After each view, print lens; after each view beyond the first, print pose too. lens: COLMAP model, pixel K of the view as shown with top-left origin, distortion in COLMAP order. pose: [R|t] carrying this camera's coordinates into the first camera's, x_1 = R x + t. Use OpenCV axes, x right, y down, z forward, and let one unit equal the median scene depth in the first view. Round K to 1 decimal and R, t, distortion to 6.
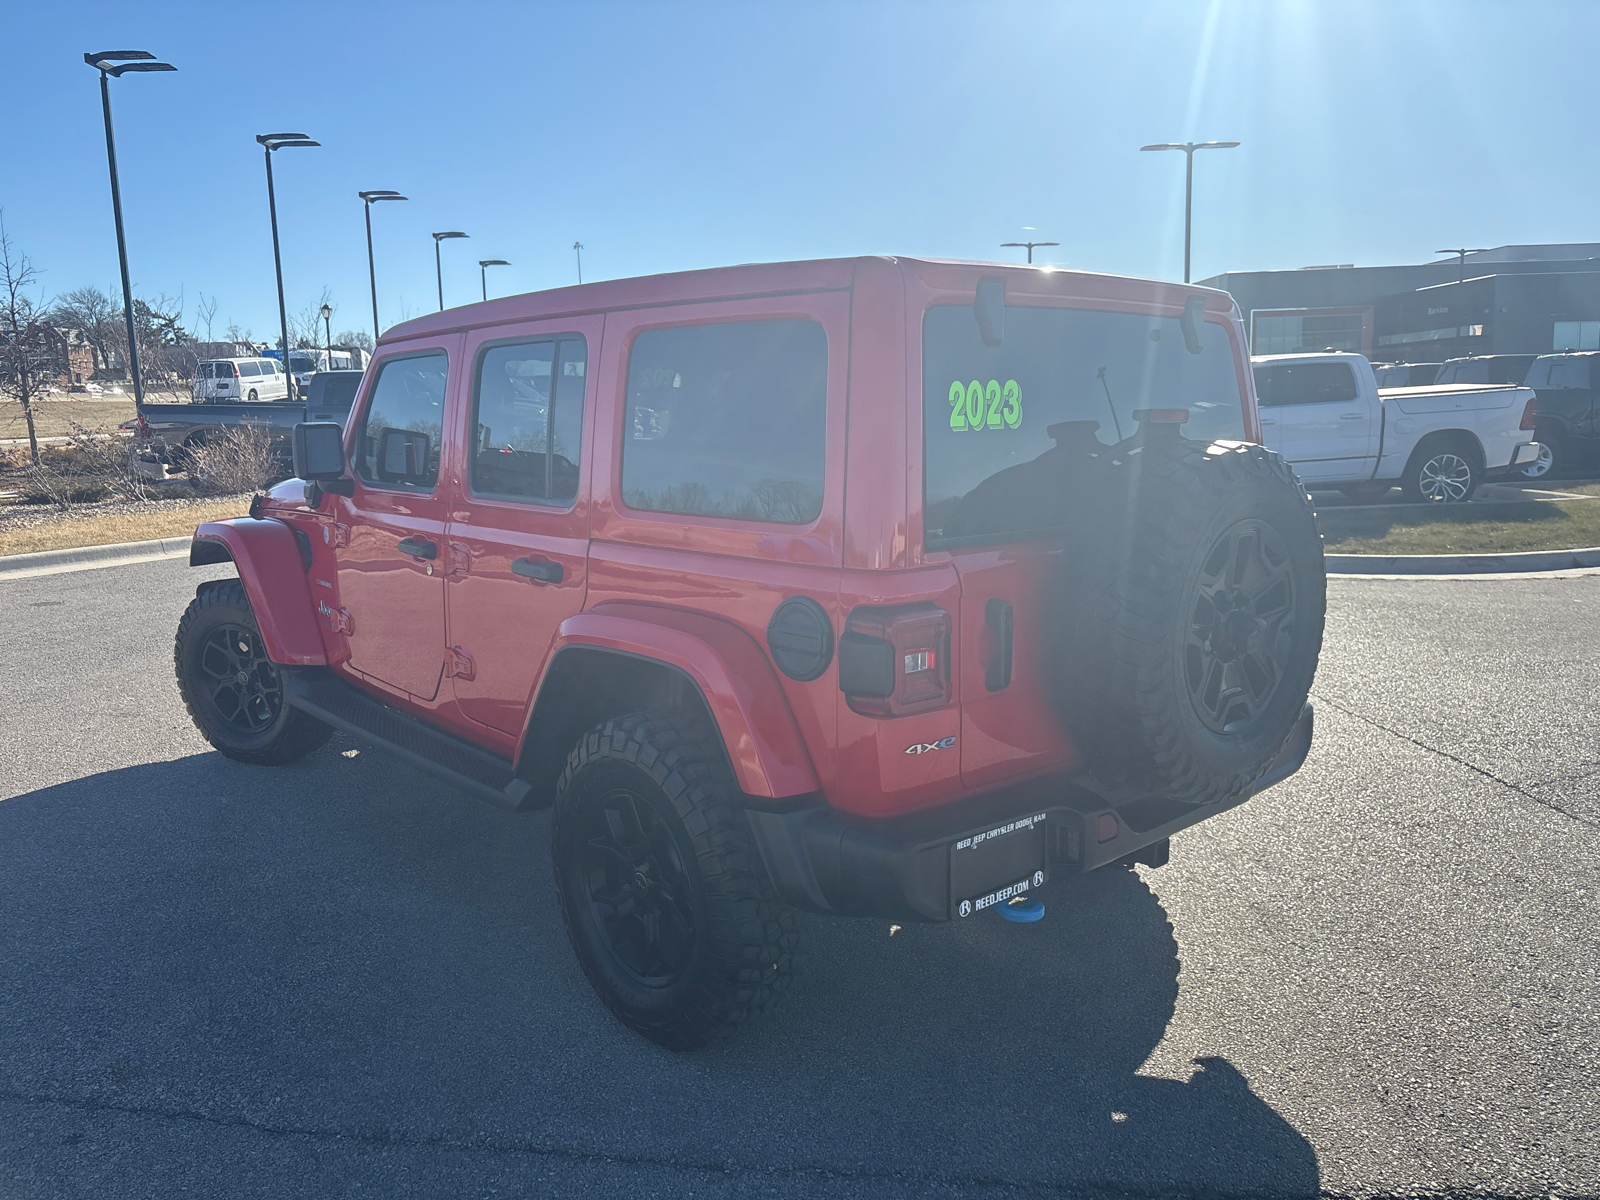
lens RADIAL K [[1168.1, 0, 800.0], [0, 1168.1, 600.0], [0, 0, 1]] dist [0.062674, -0.065348]
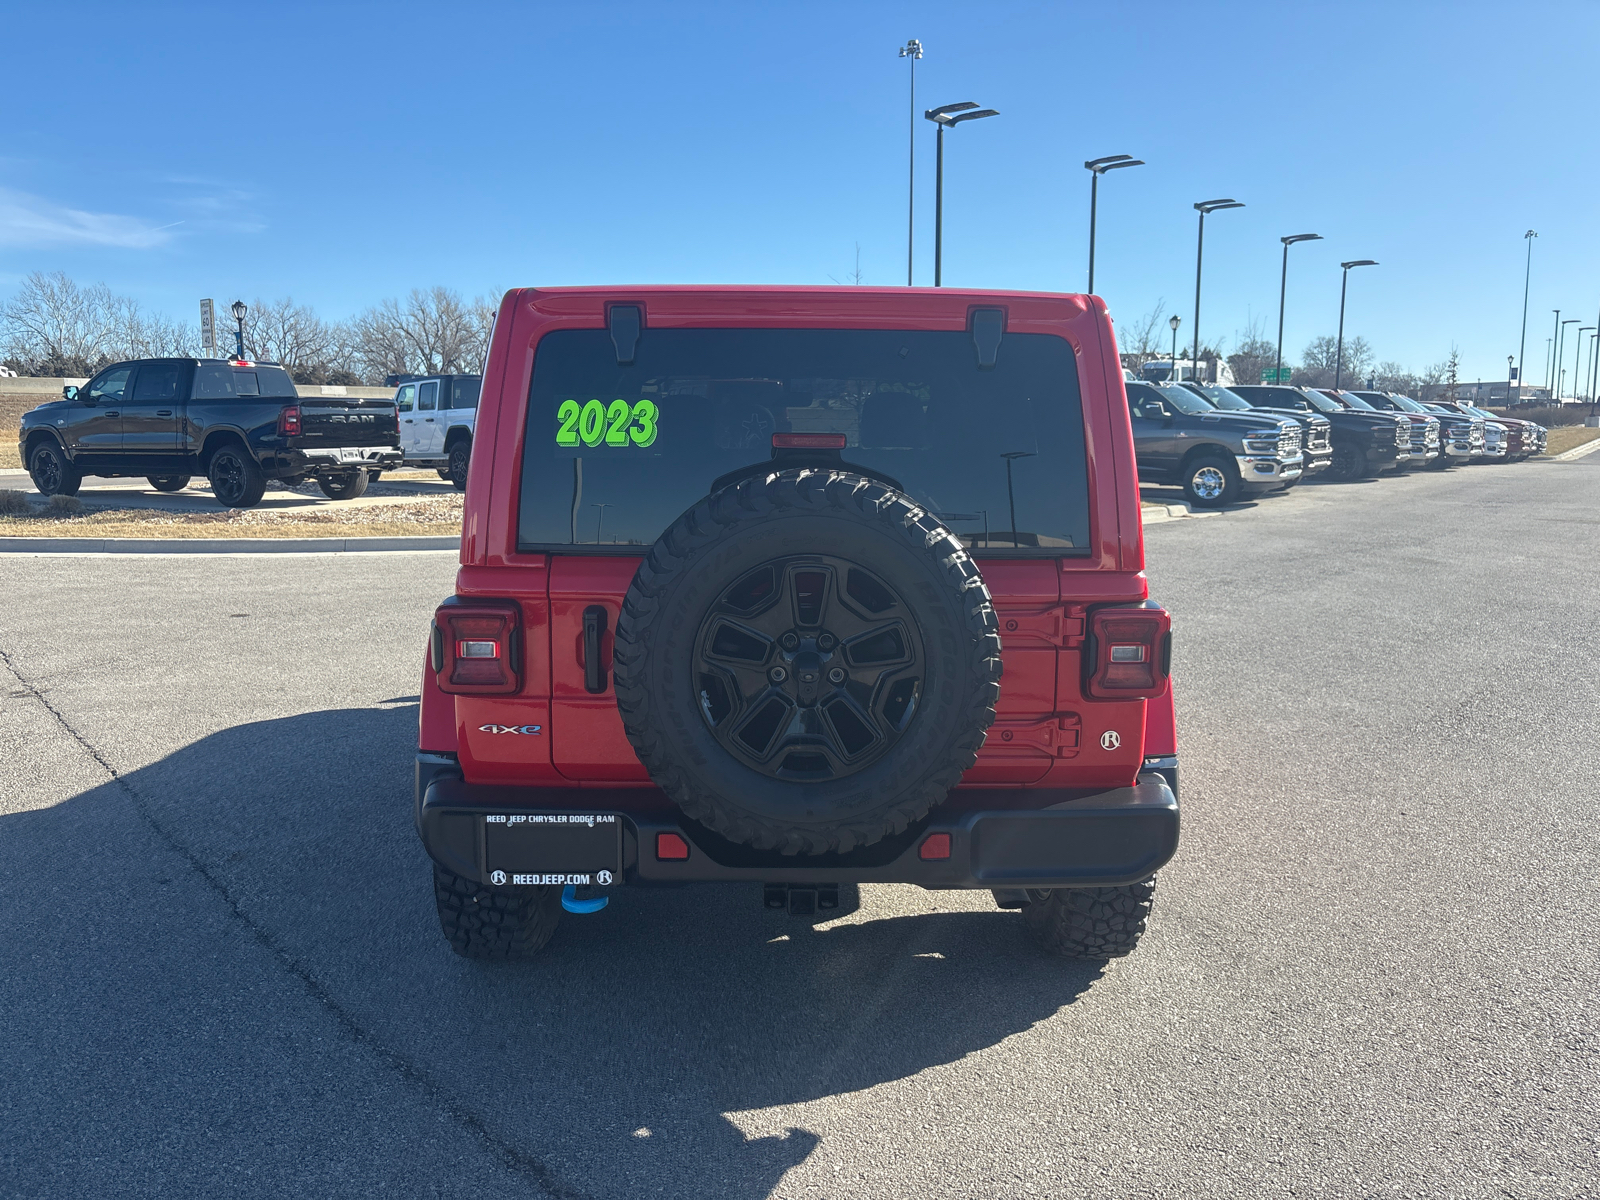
lens RADIAL K [[1179.9, 0, 787.2], [0, 1179.9, 602.3], [0, 0, 1]] dist [0.024664, 0.000687]
pose [[0.777618, 0.117538, -0.617652, 0.954621], [-0.121743, 0.991927, 0.035489, -0.062856], [0.616837, 0.047598, 0.785650, 0.265910]]
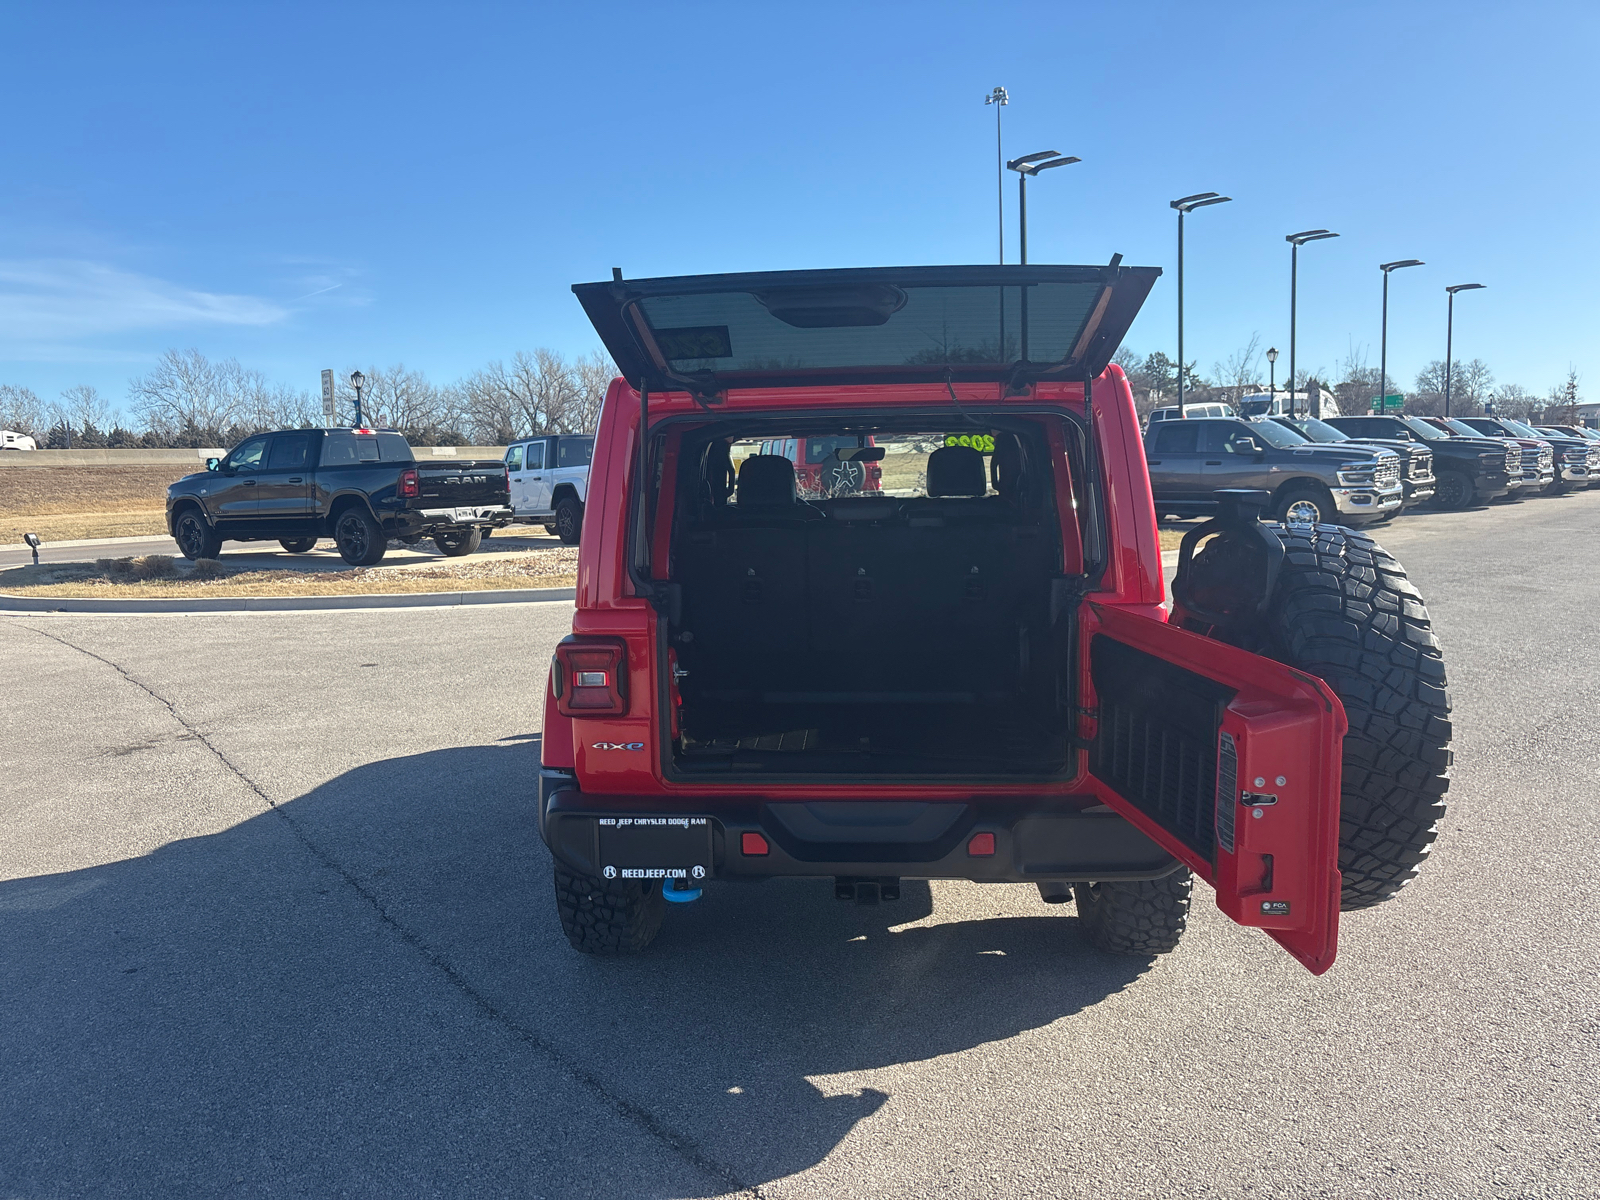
lens RADIAL K [[1168.1, 0, 800.0], [0, 1168.1, 600.0], [0, 0, 1]] dist [0.062674, -0.065348]
pose [[0.732791, 0.075132, -0.676293, 1.094892], [-0.098497, 0.995130, 0.003827, -0.061217], [0.673287, 0.063809, 0.736622, 0.151853]]
